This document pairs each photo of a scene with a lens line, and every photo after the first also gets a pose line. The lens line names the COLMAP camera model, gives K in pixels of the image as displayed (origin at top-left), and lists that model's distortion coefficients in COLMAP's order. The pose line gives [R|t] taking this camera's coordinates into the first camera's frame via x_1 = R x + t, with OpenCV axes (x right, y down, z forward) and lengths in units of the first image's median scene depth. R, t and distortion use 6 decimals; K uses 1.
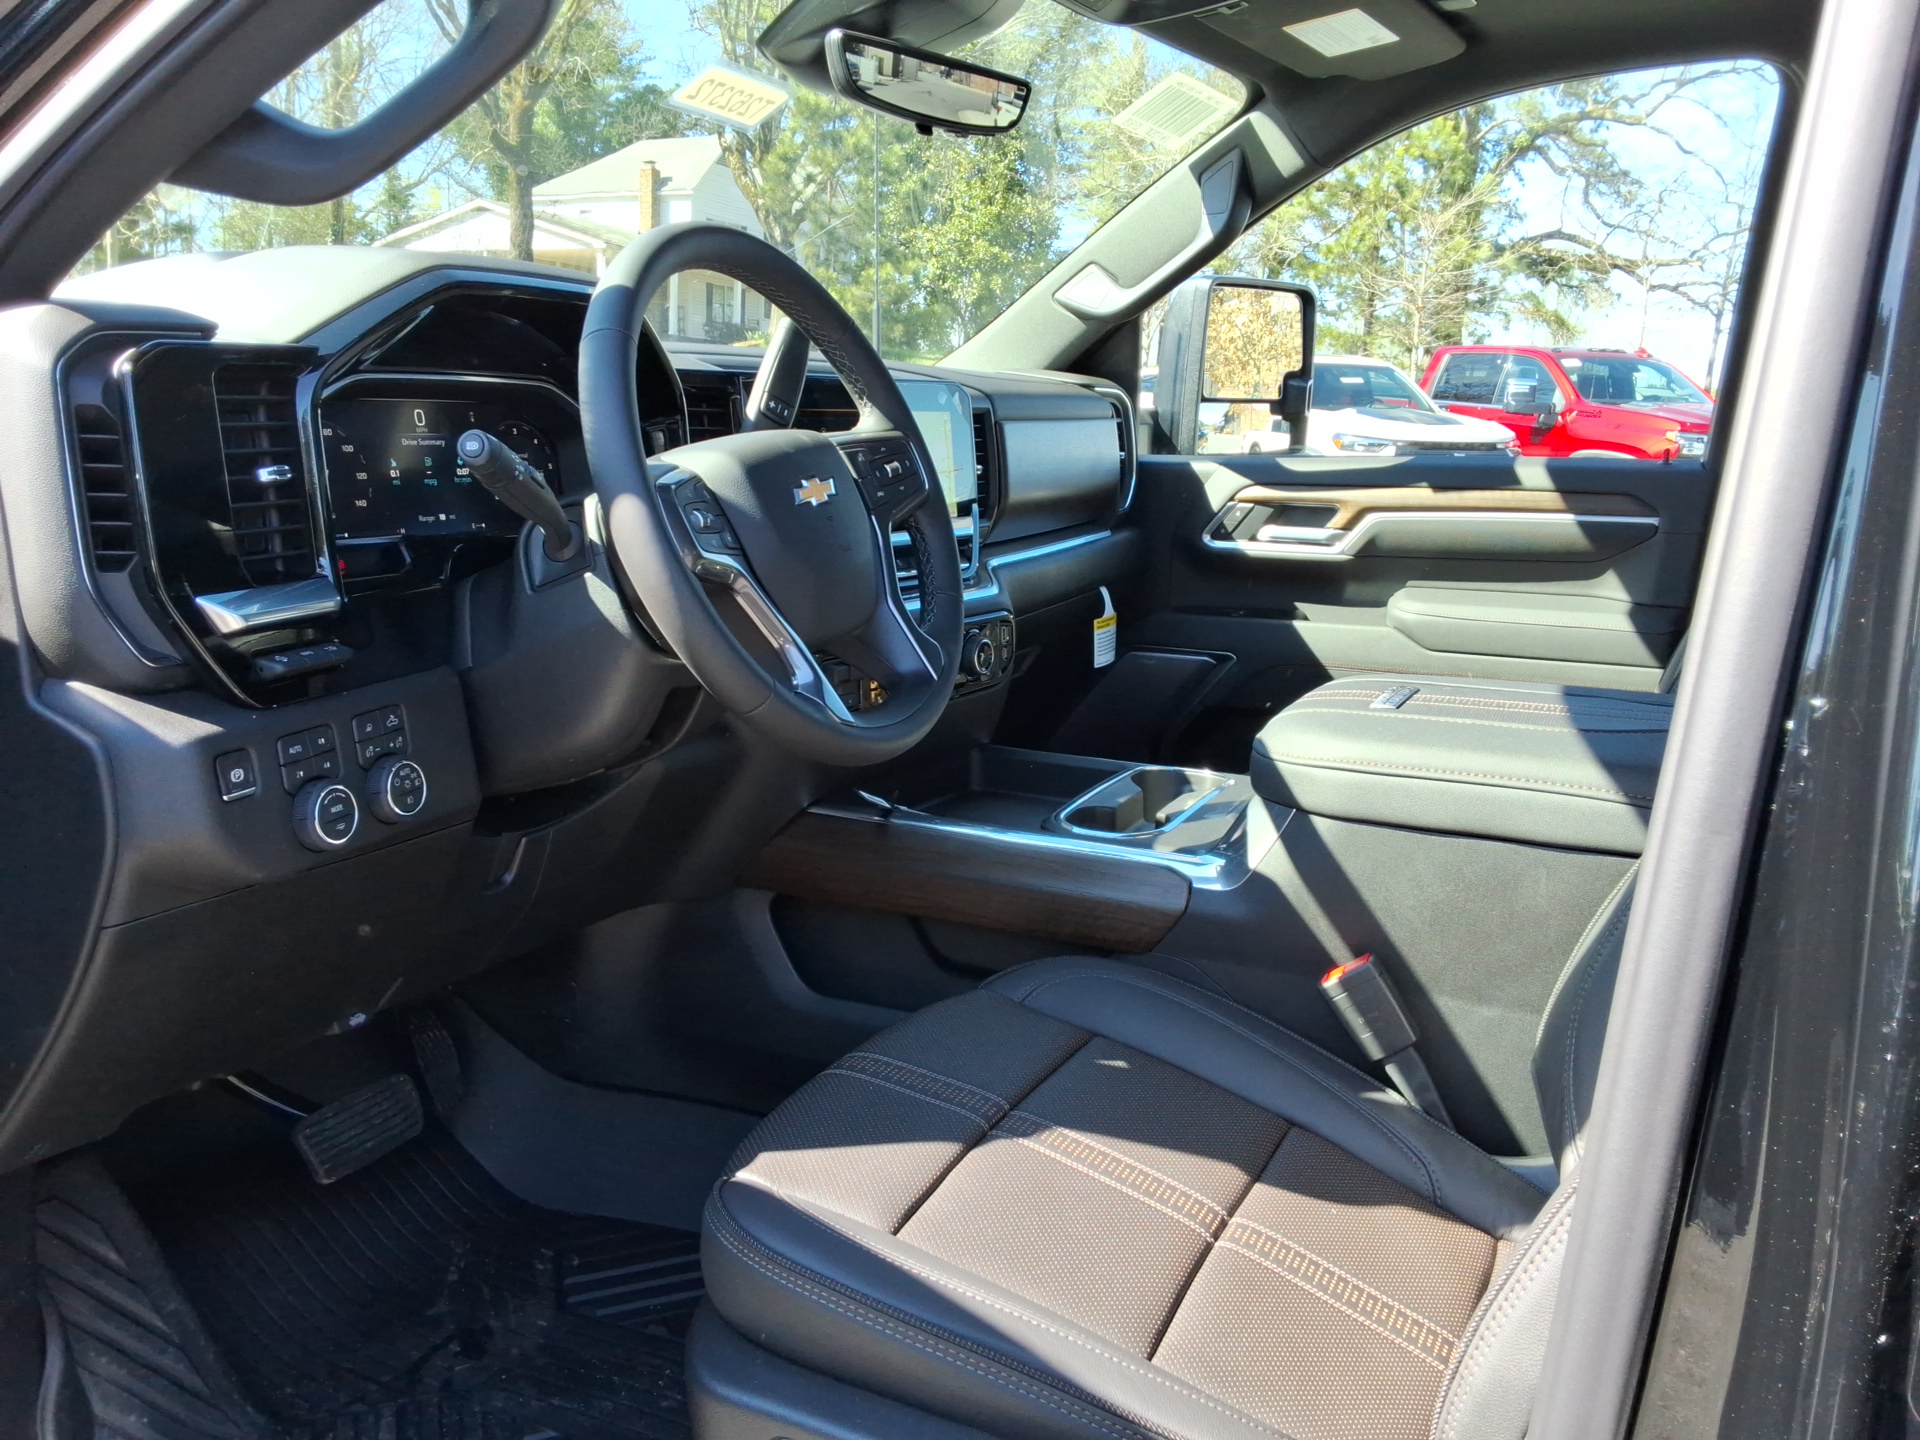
lens RADIAL K [[1541.8, 0, 973.4], [0, 1541.8, 716.8], [0, 0, 1]] dist [0.102823, -0.155275]
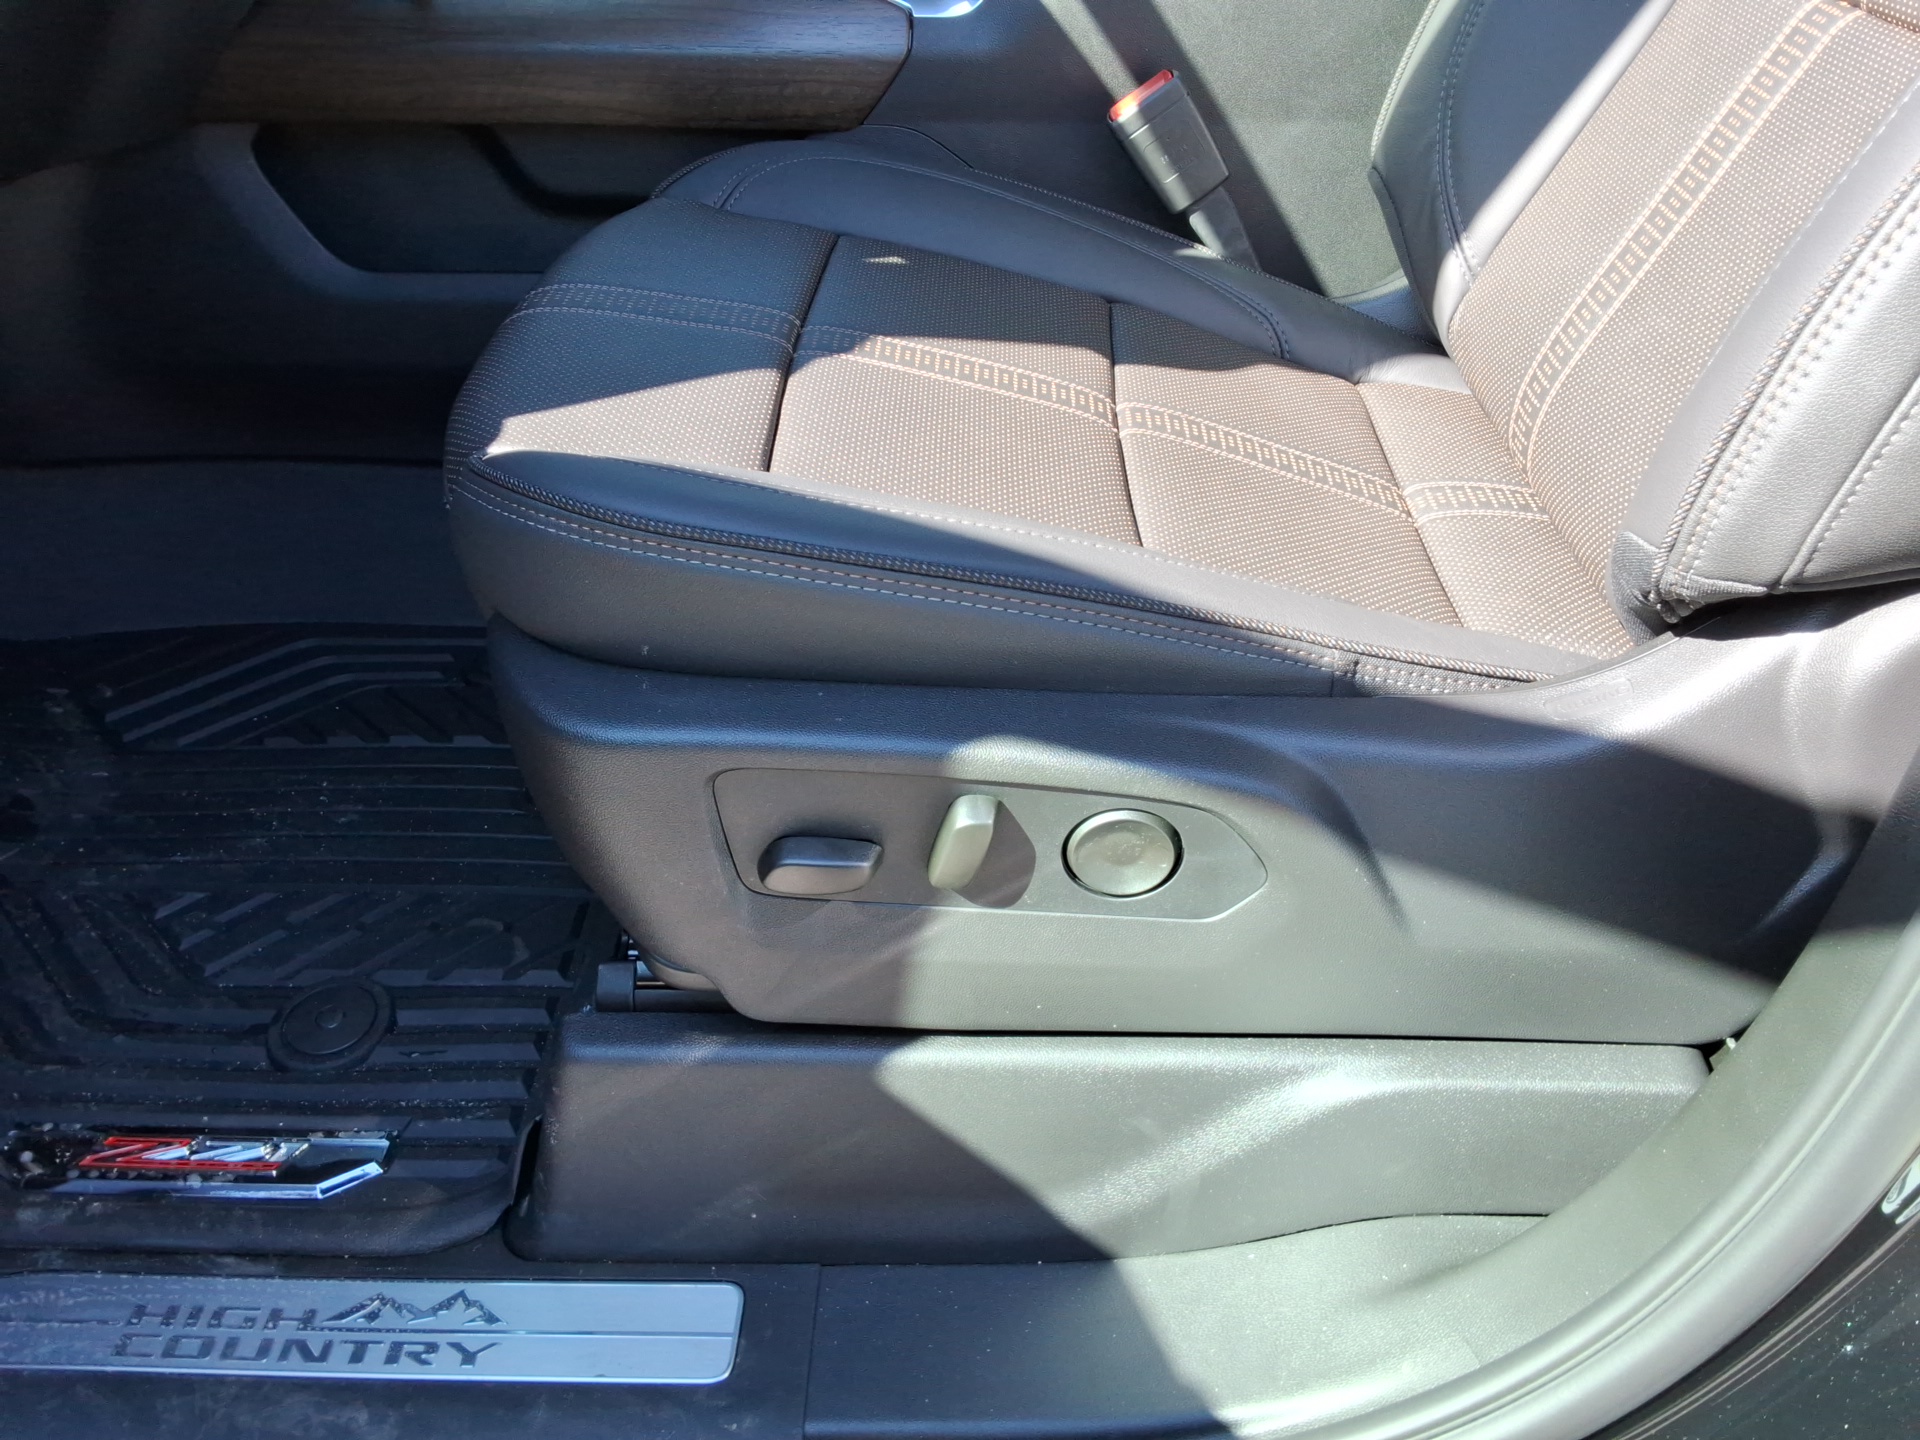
lens RADIAL K [[1541.8, 0, 963.0], [0, 1541.8, 714.0], [0, 0, 1]] dist [0.102823, -0.155275]
pose [[0.900490, -0.240624, 0.362239, -0.200369], [0.082191, 0.912128, 0.401581, 0.124915], [-0.427039, -0.331847, 0.841139, 0.279741]]
